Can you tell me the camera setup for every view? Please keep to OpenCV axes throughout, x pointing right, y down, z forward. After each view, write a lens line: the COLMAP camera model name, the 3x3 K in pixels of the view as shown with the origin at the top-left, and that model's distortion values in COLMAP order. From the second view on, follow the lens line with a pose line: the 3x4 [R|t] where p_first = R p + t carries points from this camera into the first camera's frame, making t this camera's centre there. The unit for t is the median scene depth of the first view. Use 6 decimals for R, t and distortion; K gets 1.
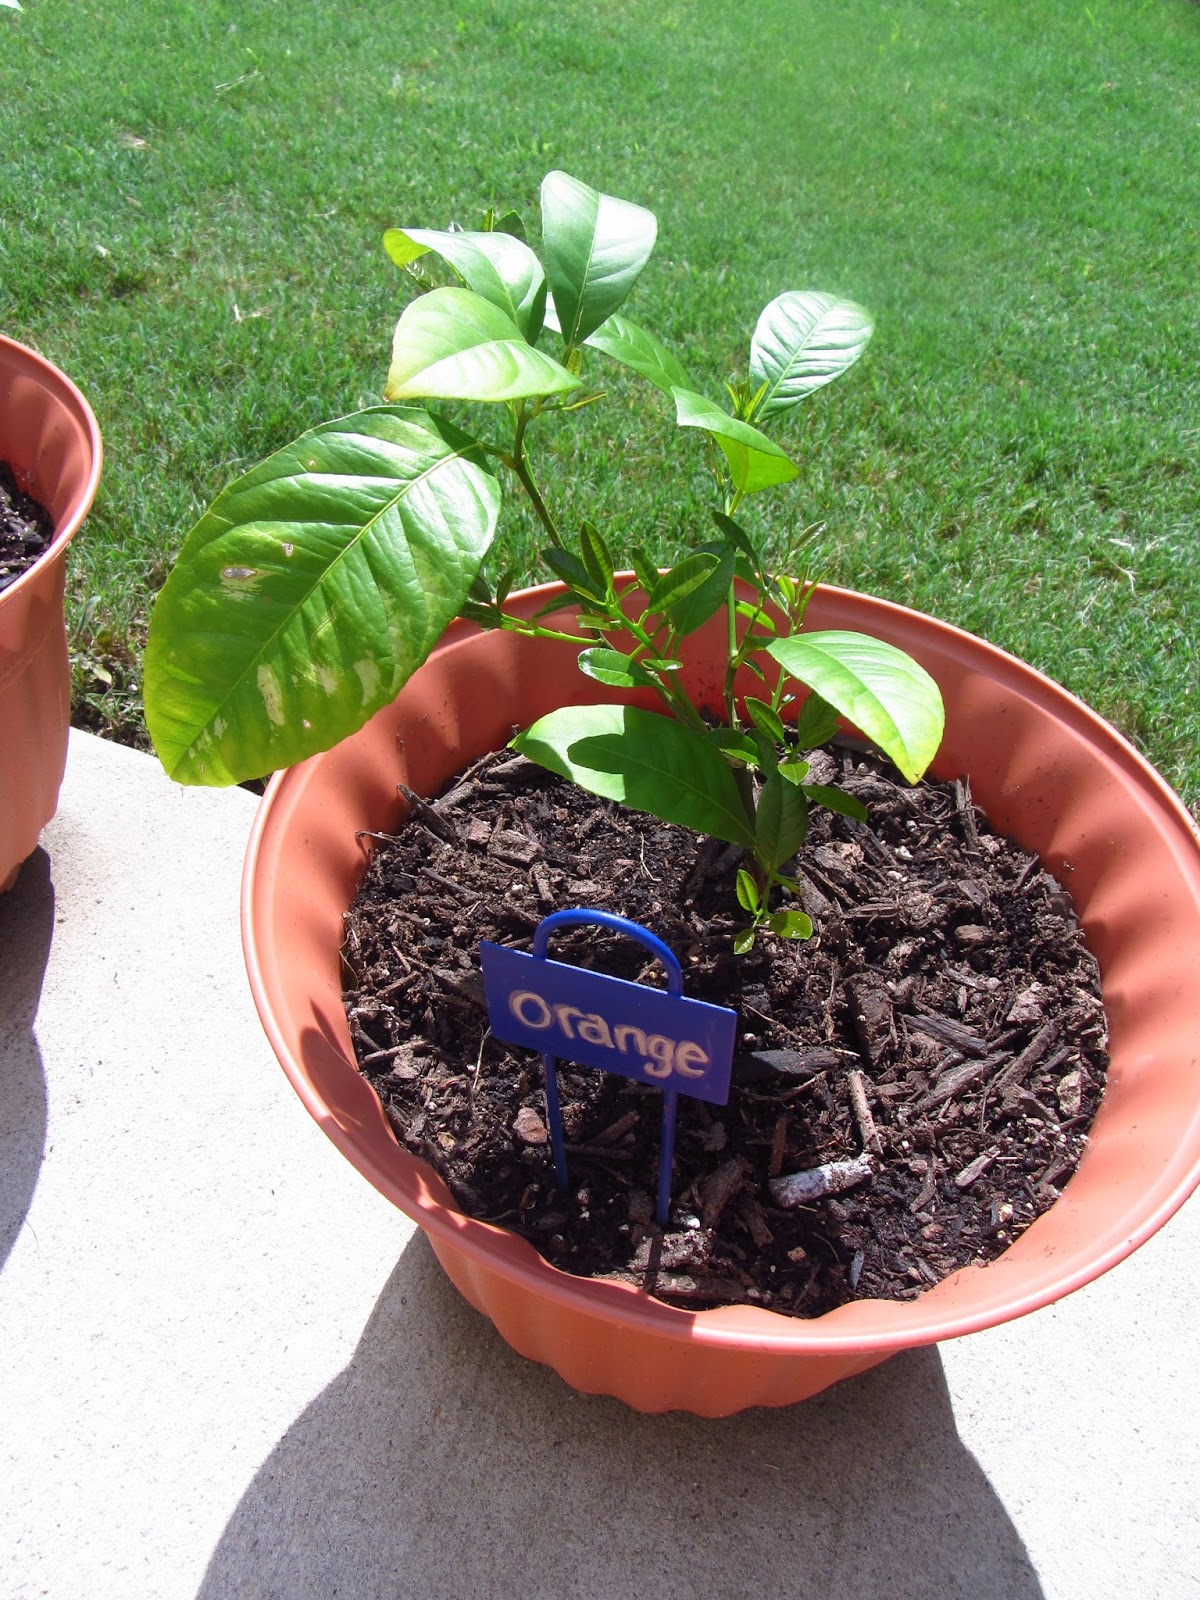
lens RADIAL K [[1316.0, 0, 600.0], [0, 1316.0, 800.0], [0, 0, 1]] dist [-0.025413, 0.006584]
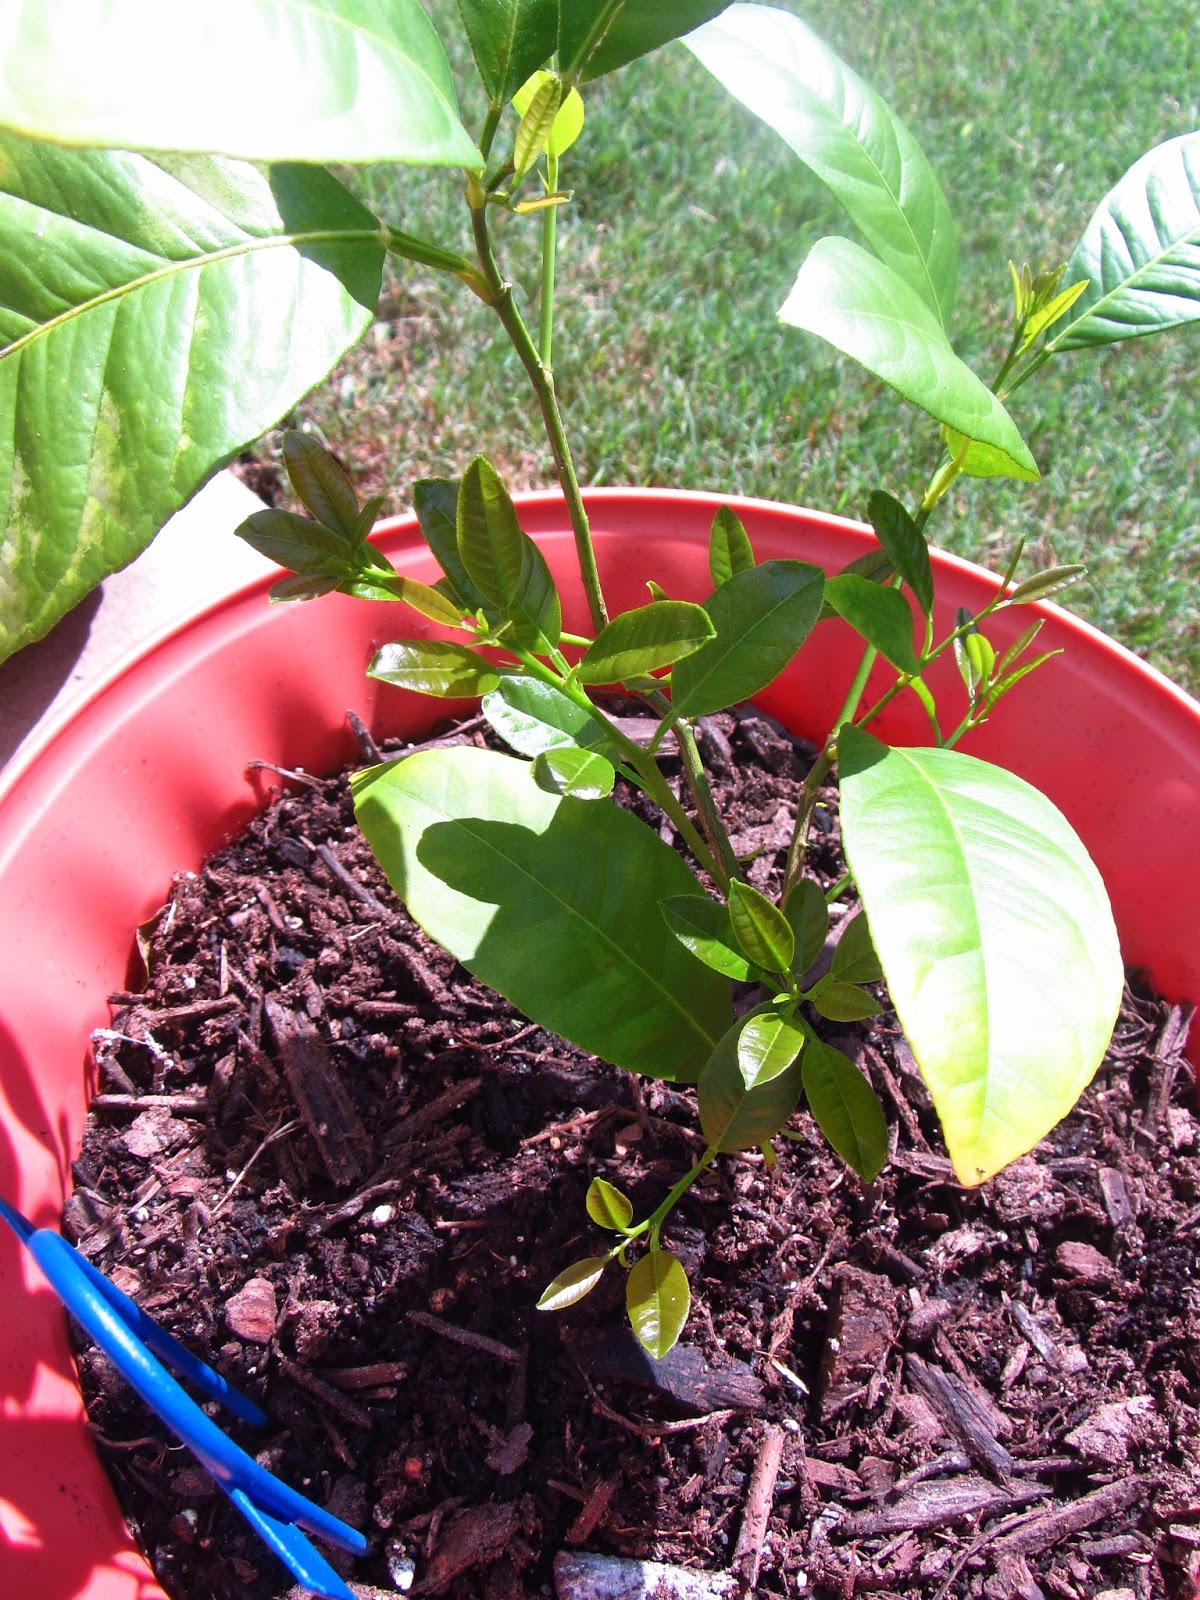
lens RADIAL K [[1316.0, 0, 600.0], [0, 1316.0, 800.0], [0, 0, 1]] dist [-0.025413, 0.006584]
pose [[0.909833, 0.371004, -0.185904, 0.116215], [-0.342091, 0.924148, 0.170071, -0.138575], [0.234900, -0.091140, 0.967737, 0.389747]]
